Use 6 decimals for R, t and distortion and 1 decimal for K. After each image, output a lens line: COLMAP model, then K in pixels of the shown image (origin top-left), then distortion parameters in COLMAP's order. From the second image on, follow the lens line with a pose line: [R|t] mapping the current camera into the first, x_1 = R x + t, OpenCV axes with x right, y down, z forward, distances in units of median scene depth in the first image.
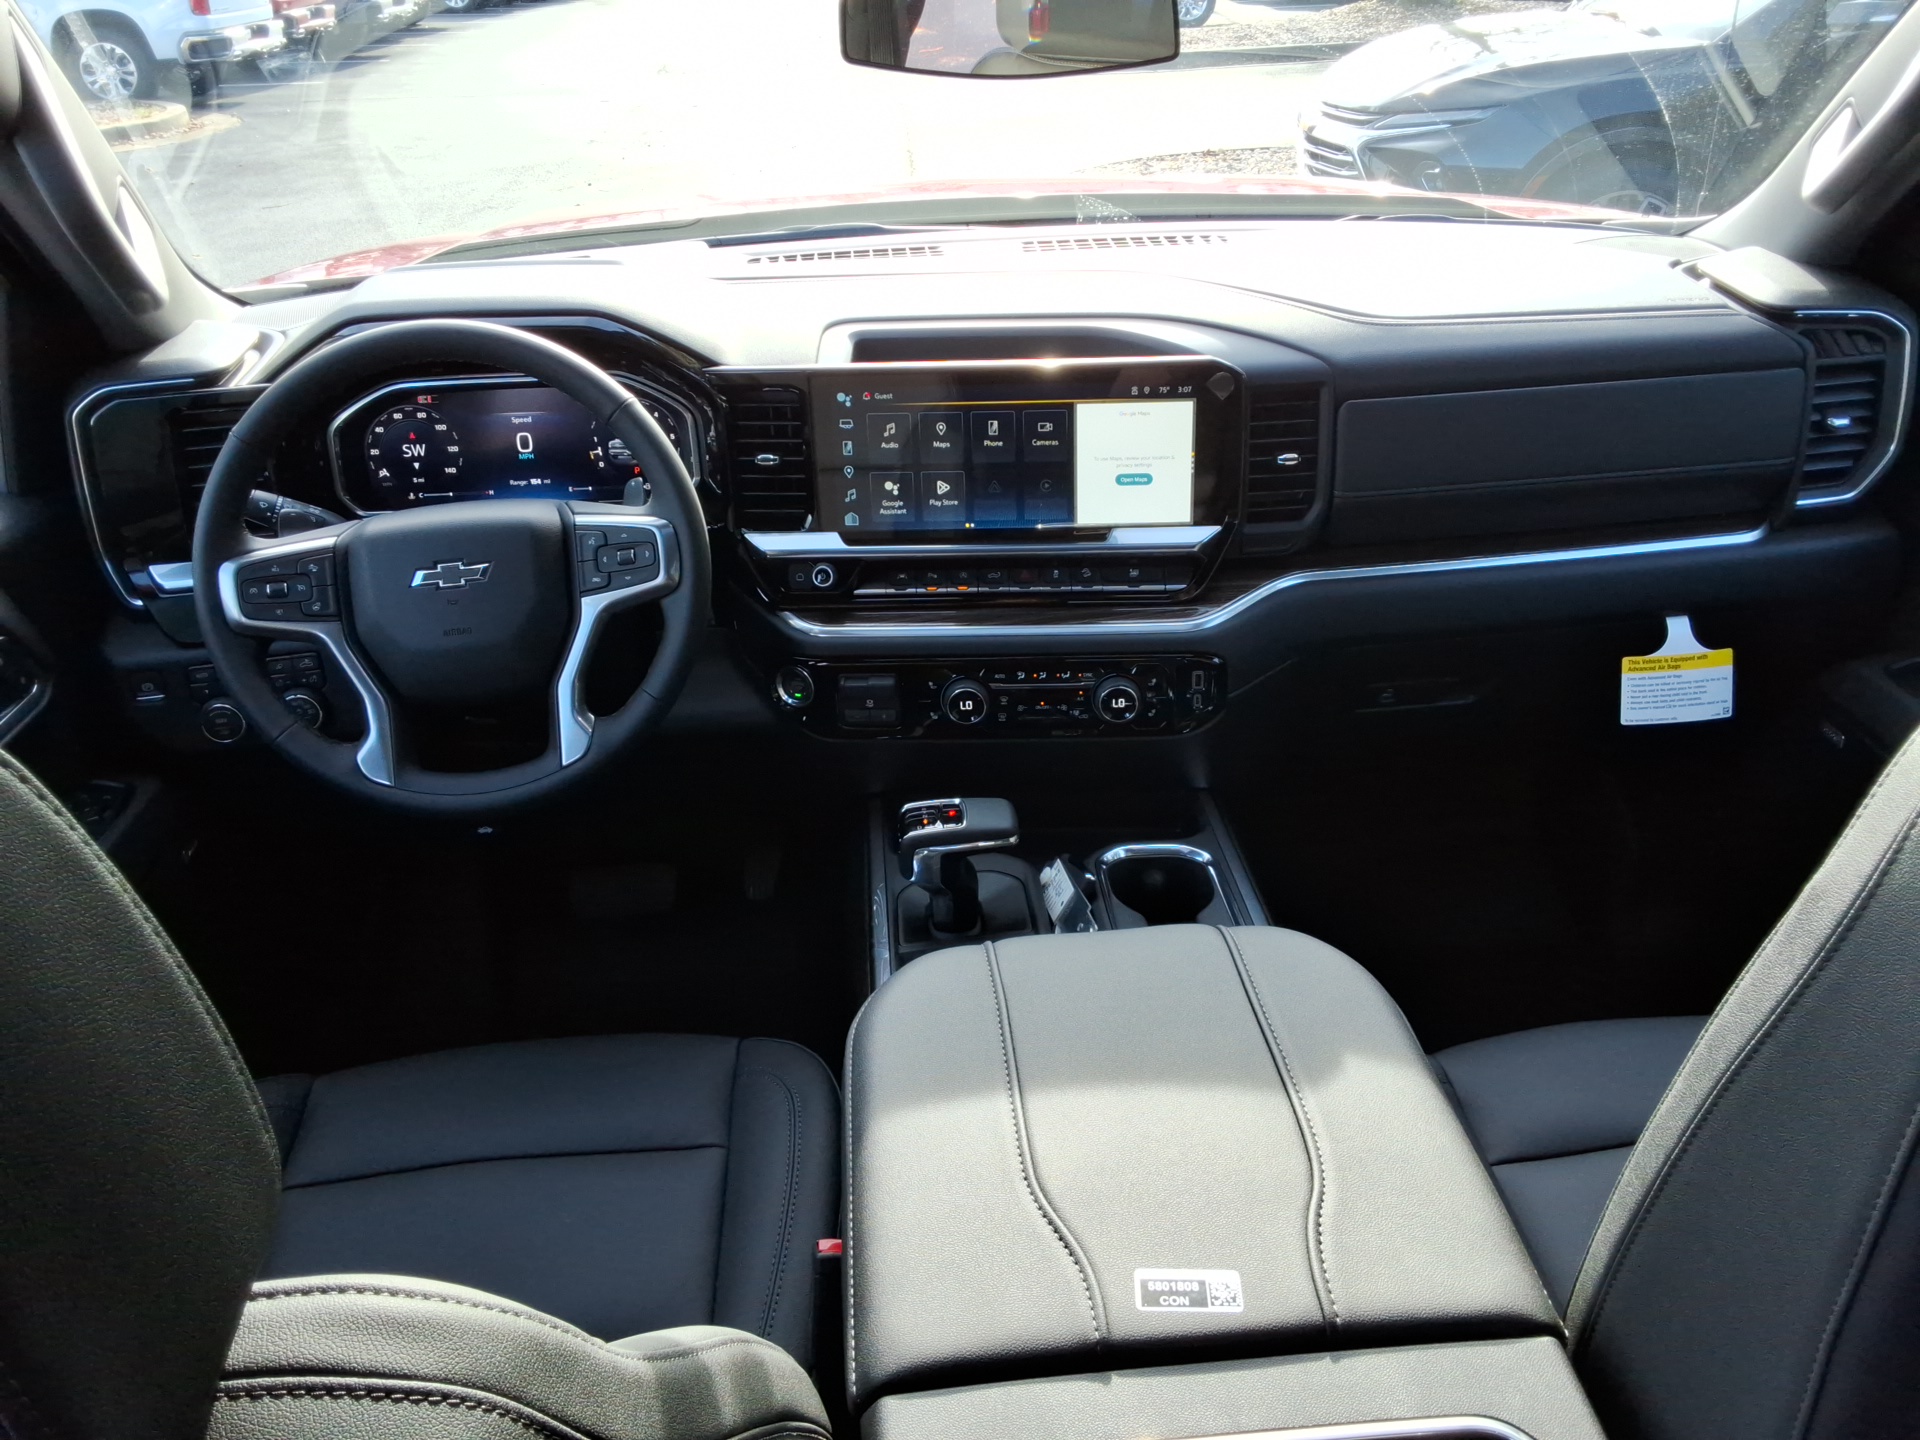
lens RADIAL K [[1559.7, 0, 1020.8], [0, 1559.7, 728.3], [0, 0, 1]] dist [0.064414, -0.077664]
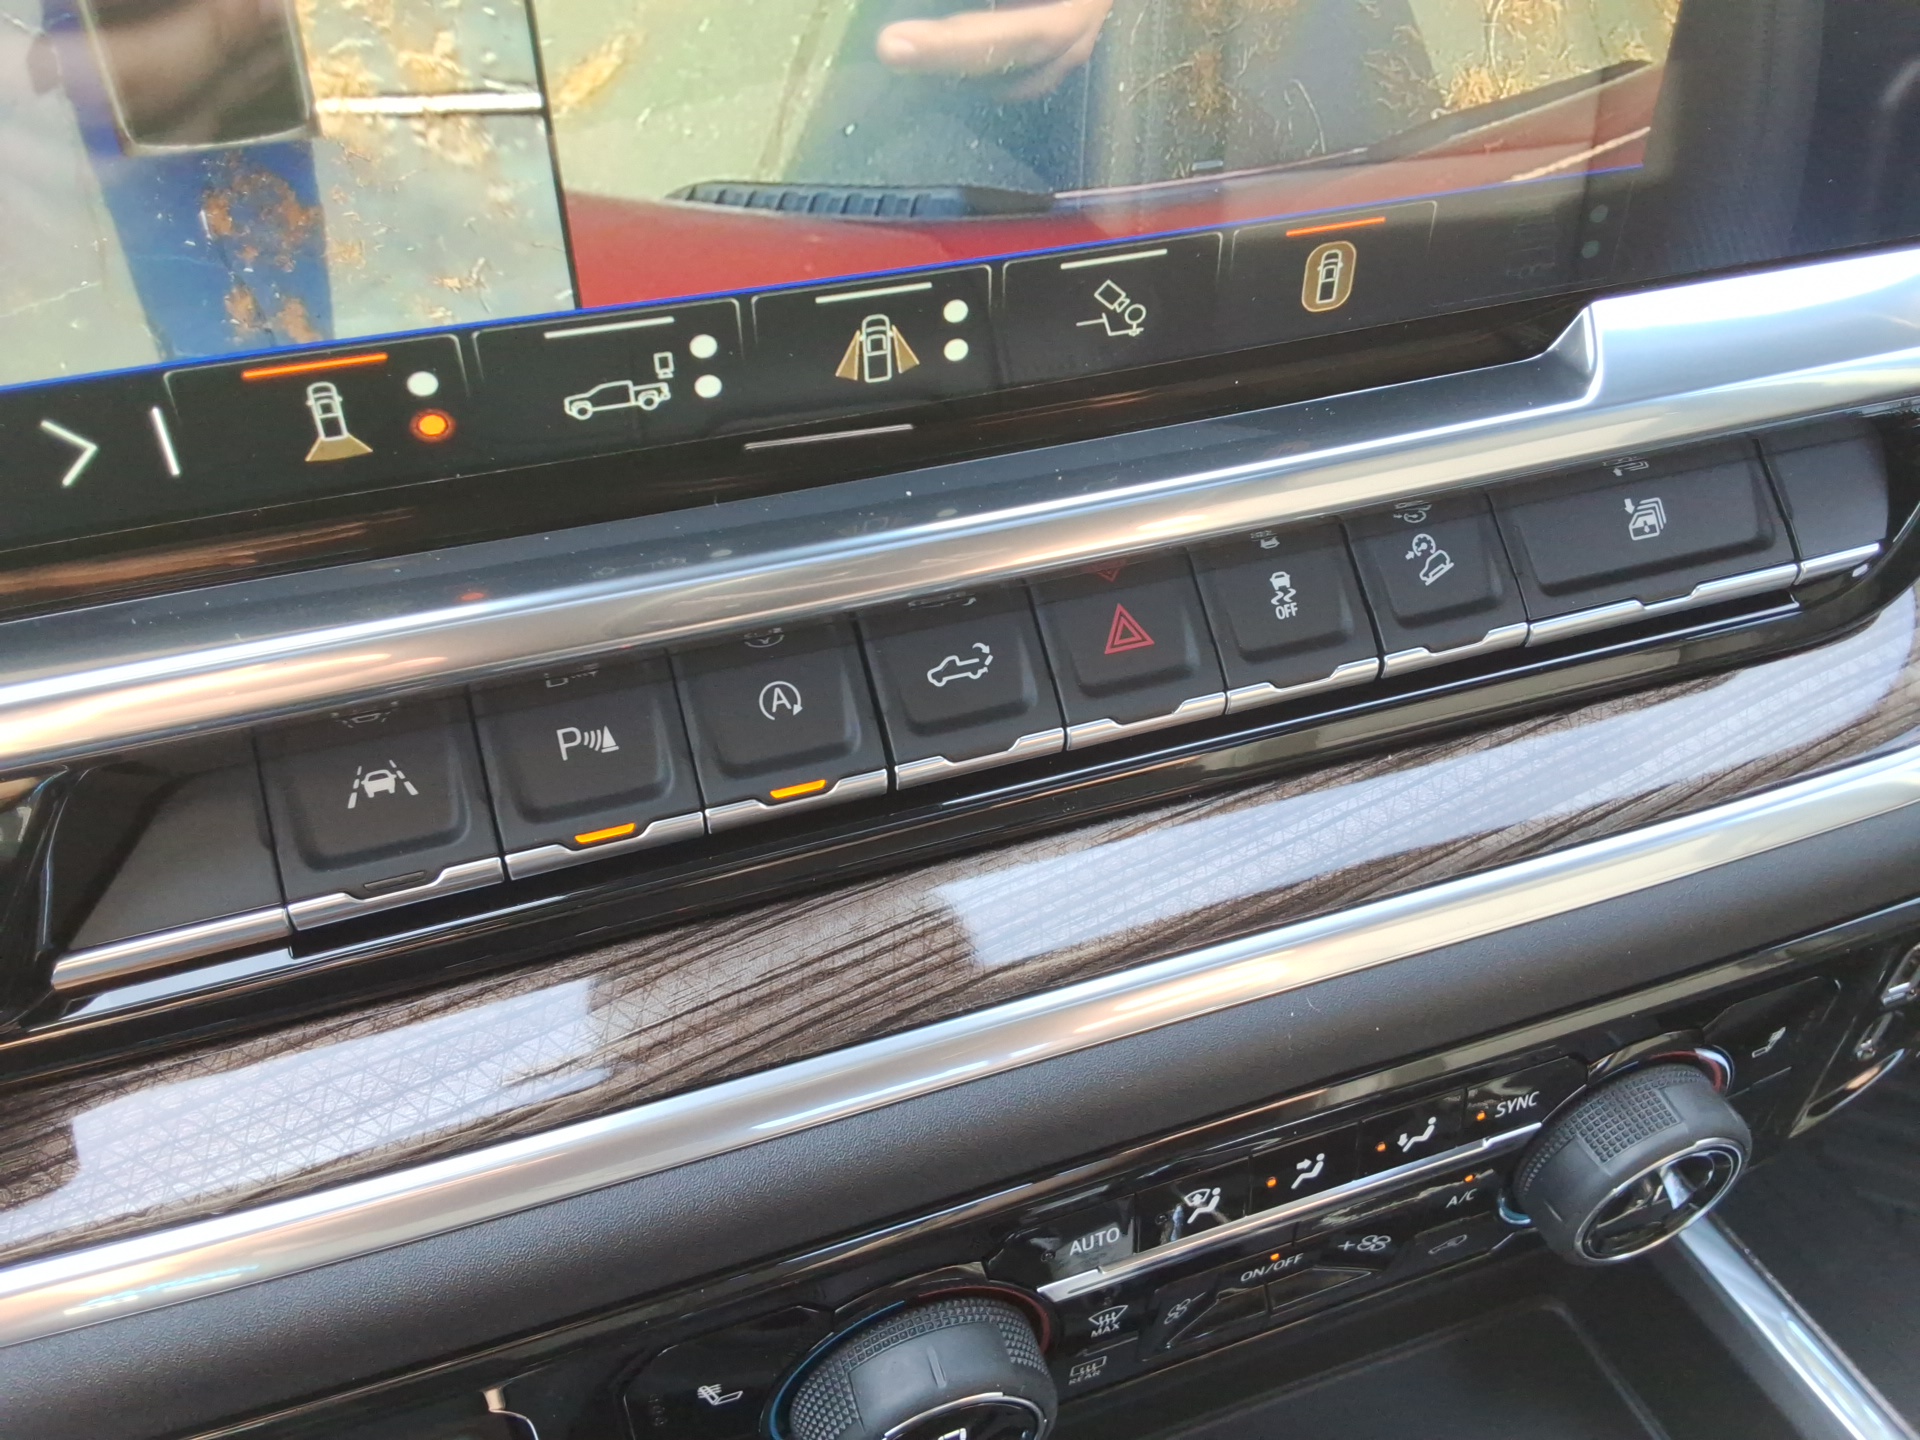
lens RADIAL K [[1538.1, 0, 981.1], [0, 1538.1, 696.3], [0, 0, 1]] dist [0.118618, -0.189014]
pose [[0.933046, -0.198548, 0.300008, -0.066033], [0.113778, 0.953968, 0.277487, -0.142438], [-0.341293, -0.224774, 0.912686, 0.855476]]
